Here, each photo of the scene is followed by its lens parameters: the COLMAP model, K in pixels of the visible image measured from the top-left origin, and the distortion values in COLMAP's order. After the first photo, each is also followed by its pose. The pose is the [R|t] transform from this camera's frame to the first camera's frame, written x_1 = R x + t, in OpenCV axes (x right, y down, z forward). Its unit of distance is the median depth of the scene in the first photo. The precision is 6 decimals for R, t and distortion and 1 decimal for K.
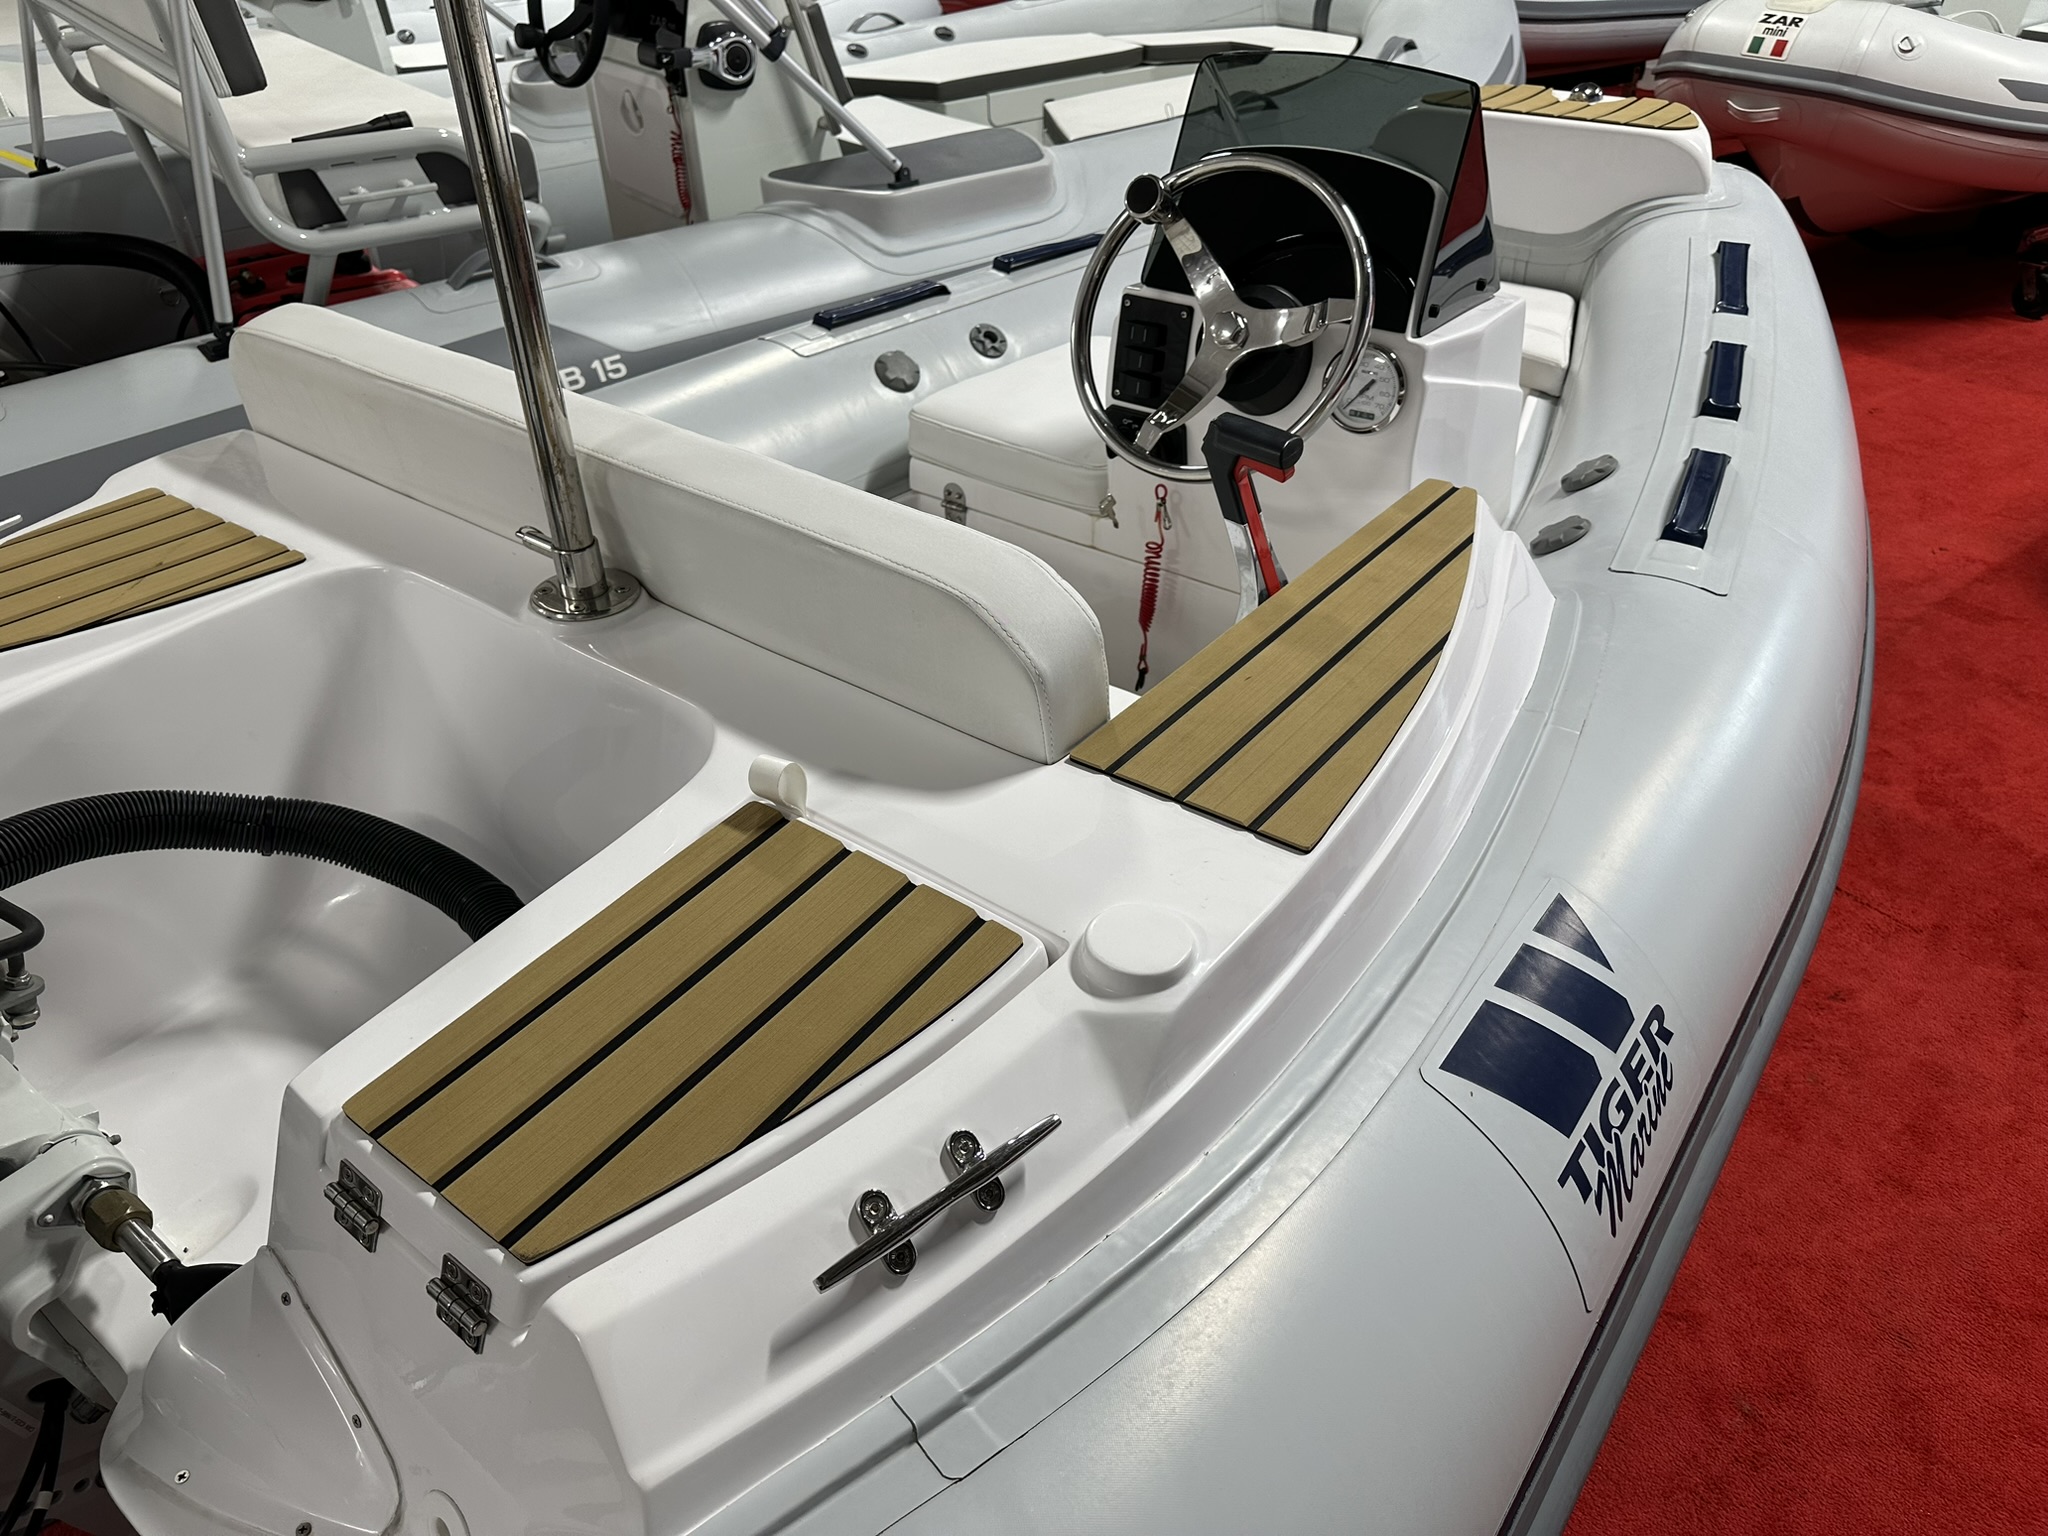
lens RADIAL K [[1422.4, 0, 1024.0], [0, 1422.4, 768.0], [0, 0, 1]] dist [-0.009513, -0.002592]
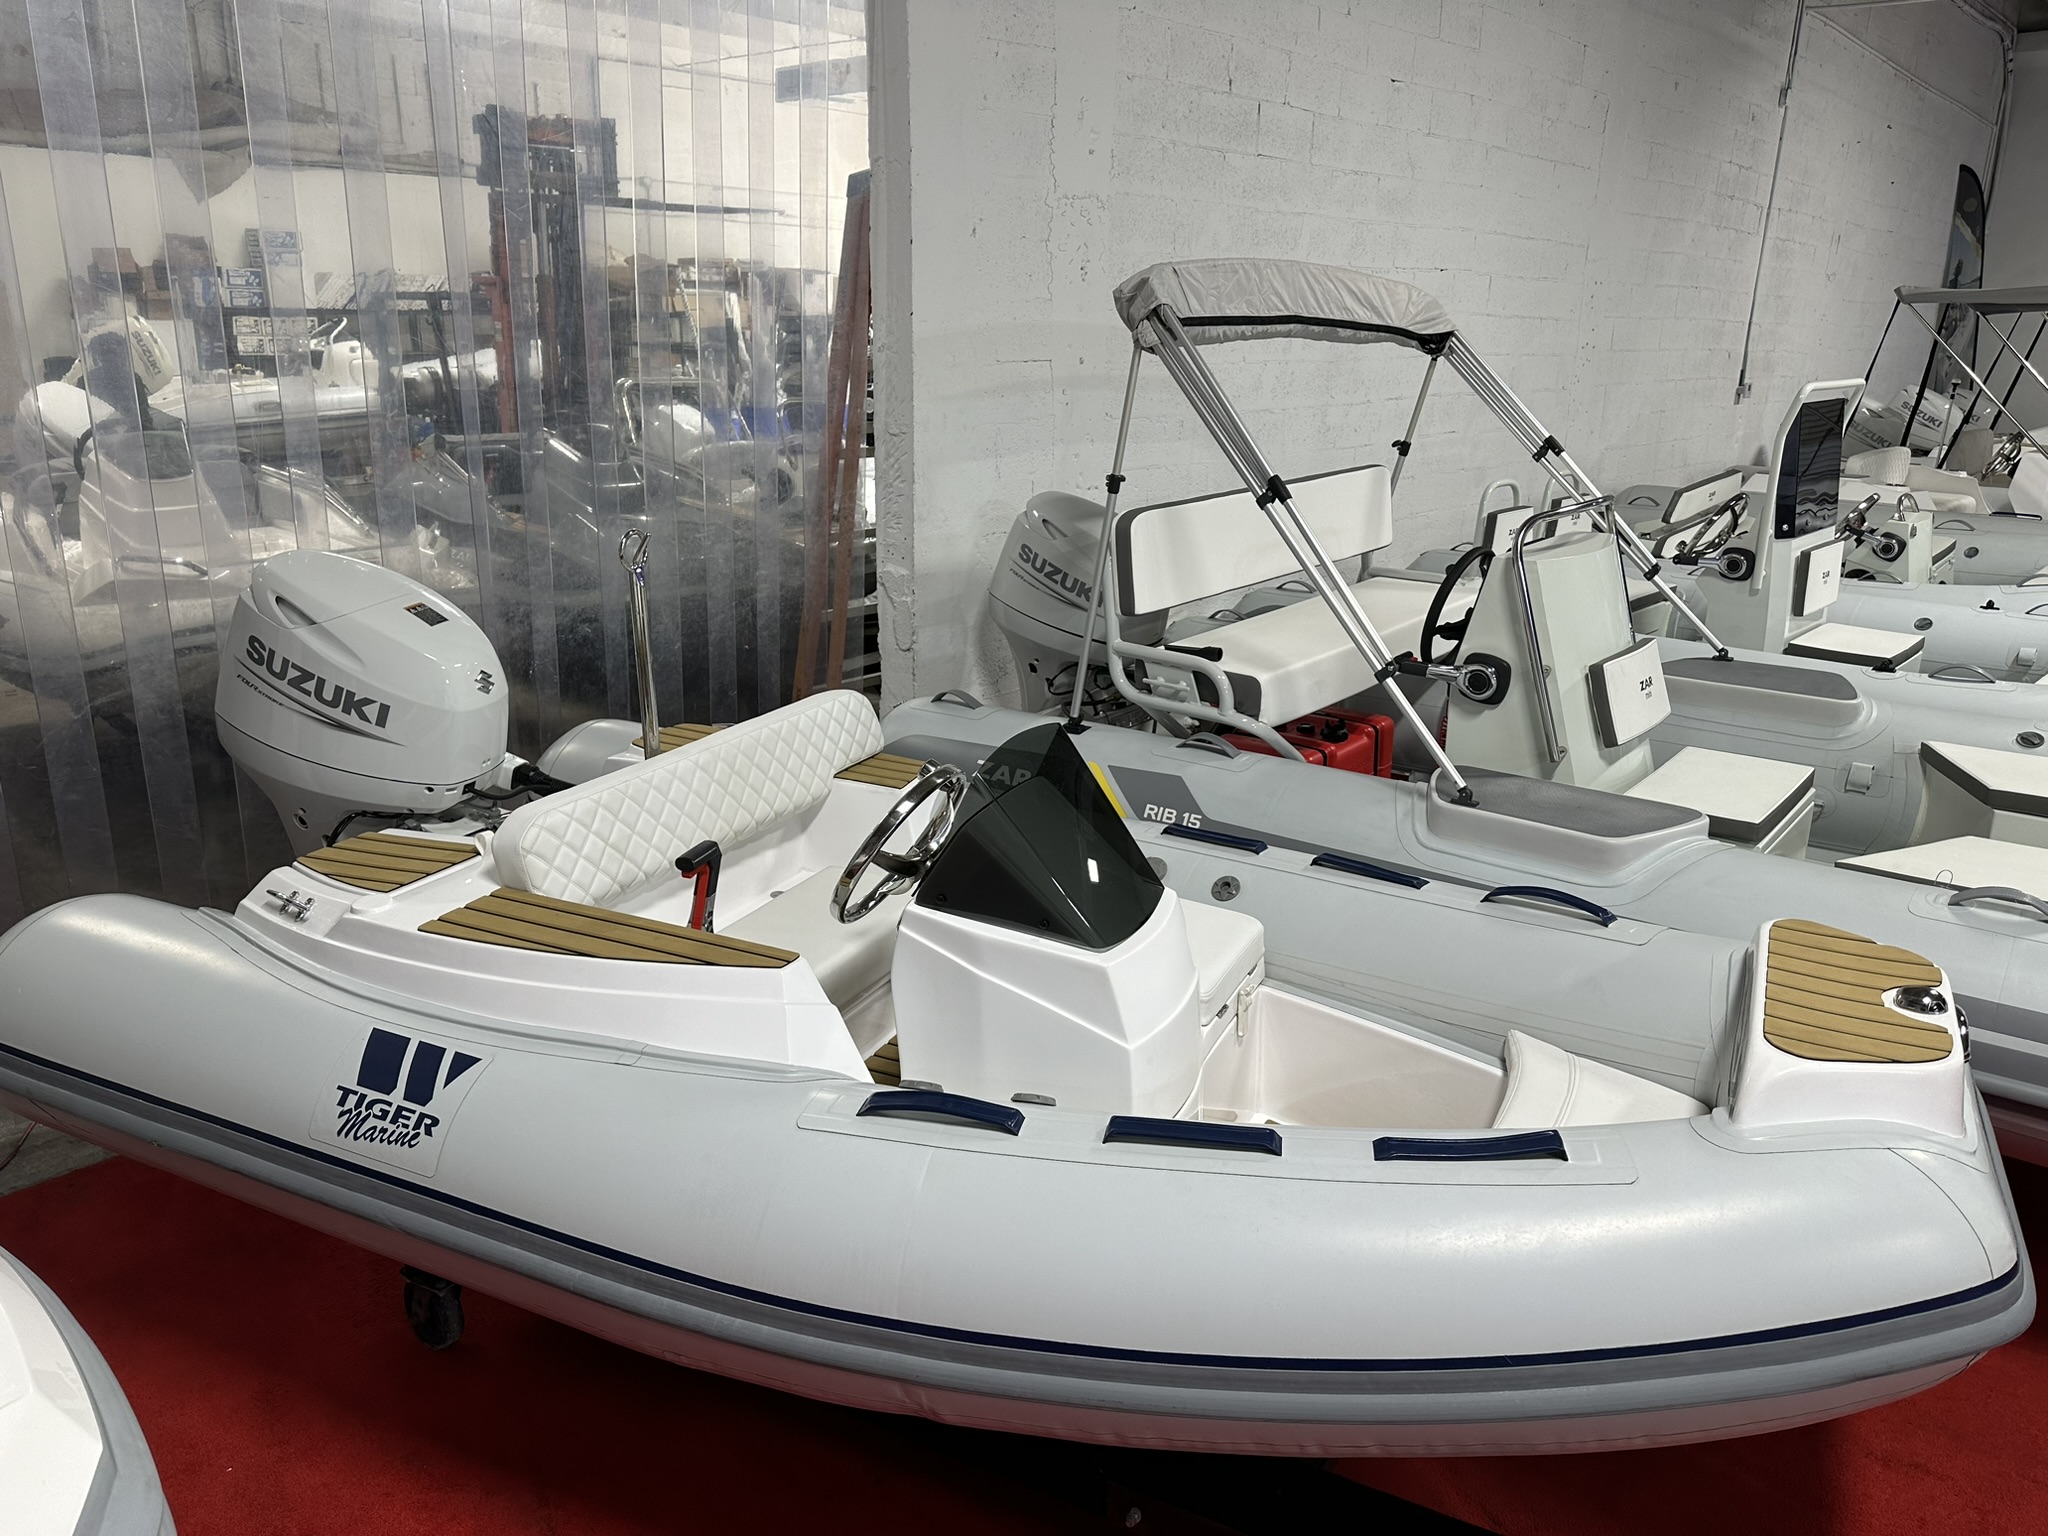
lens RADIAL K [[1422.4, 0, 1024.0], [0, 1422.4, 768.0], [0, 0, 1]] dist [-0.009513, -0.002592]
pose [[0.215501, 0.299437, -0.929460, 2.363631], [-0.565716, 0.814110, 0.131111, -0.973930], [0.795943, 0.497556, 0.344838, 0.736437]]
